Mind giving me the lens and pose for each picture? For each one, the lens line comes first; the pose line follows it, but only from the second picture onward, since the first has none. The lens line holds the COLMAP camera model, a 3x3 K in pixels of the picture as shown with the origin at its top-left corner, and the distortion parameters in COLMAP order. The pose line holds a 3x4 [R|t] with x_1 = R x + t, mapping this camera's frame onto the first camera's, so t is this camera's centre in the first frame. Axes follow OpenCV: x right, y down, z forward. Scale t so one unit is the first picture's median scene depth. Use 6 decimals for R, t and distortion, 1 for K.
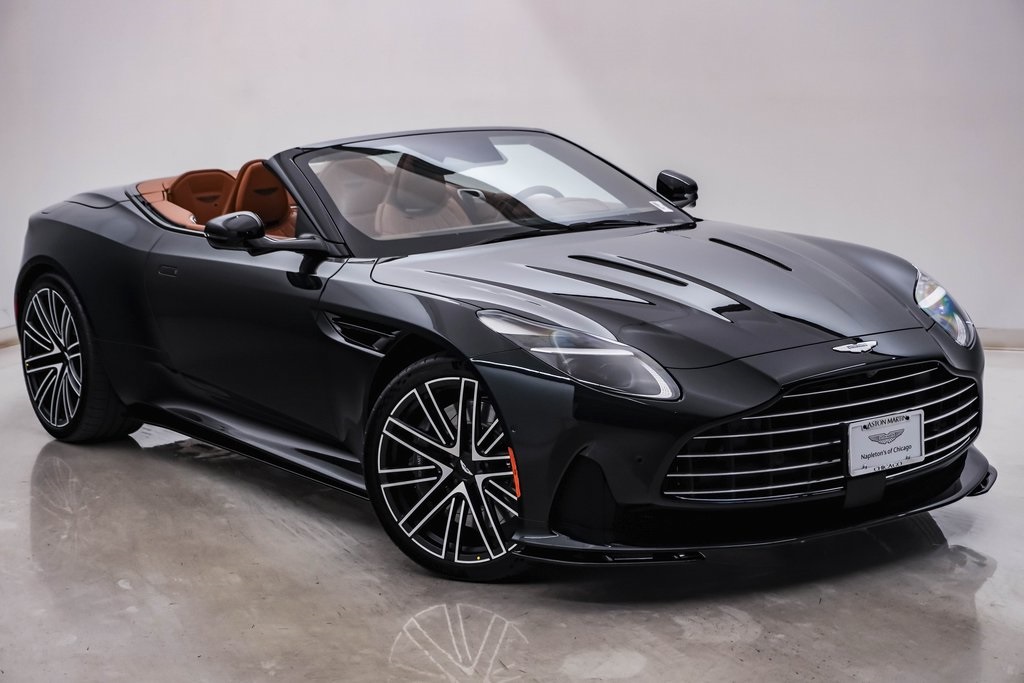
lens RADIAL K [[2174.1, 0, 507.2], [0, 2174.1, 324.7], [0, 0, 1]] dist [0.018797, 0.000000]
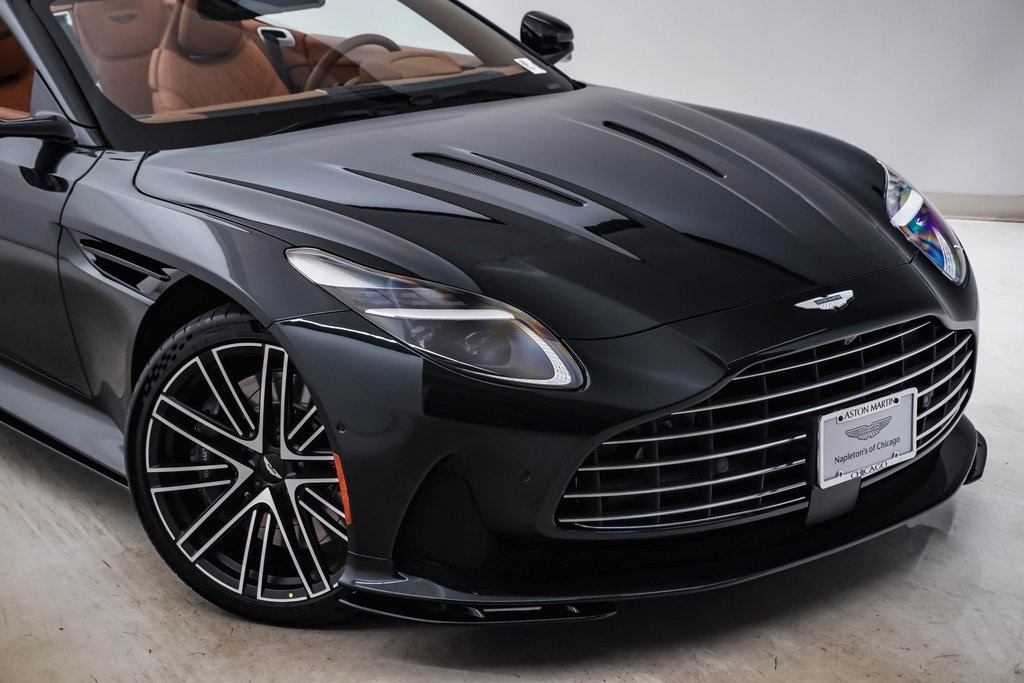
lens RADIAL K [[2174.1, 0, 509.0], [0, 2174.1, 338.3], [0, 0, 1]] dist [0.018797, 0.000000]
pose [[0.995940, -0.005970, 0.089820, -0.005541], [-0.004046, 0.993821, 0.110918, -0.054243], [-0.089927, -0.110831, 0.989762, 0.301967]]
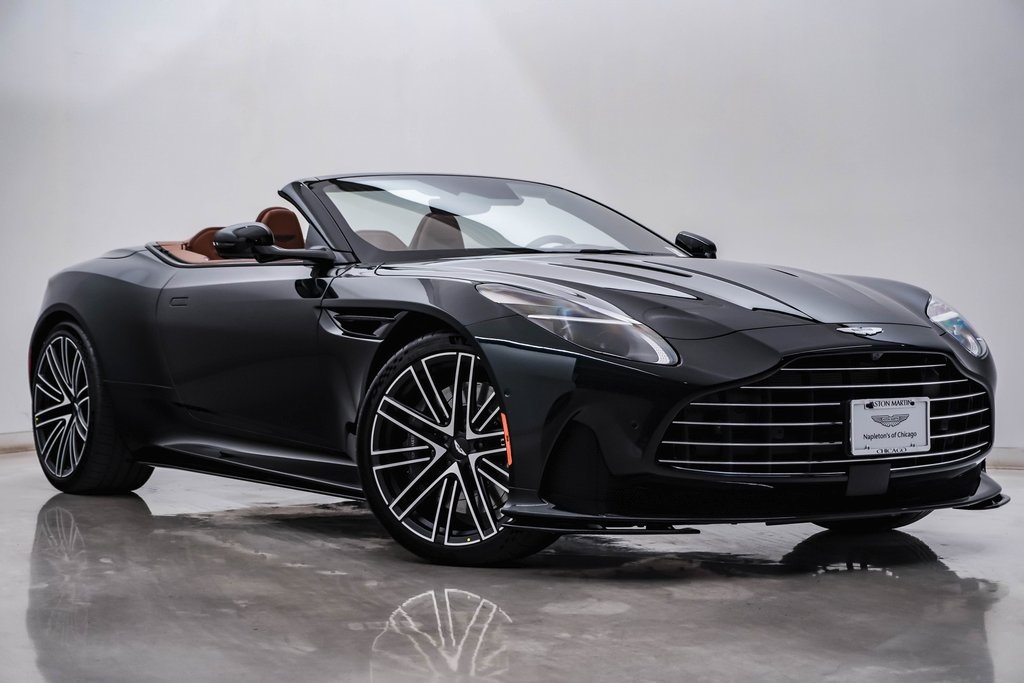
lens RADIAL K [[2174.1, 0, 512.3], [0, 2174.1, 335.6], [0, 0, 1]] dist [0.018797, 0.000000]
pose [[0.999074, 0.033431, -0.027080, 0.029440], [-0.036755, 0.990386, -0.133356, 0.145504], [0.022361, 0.134228, 0.990698, 0.025463]]
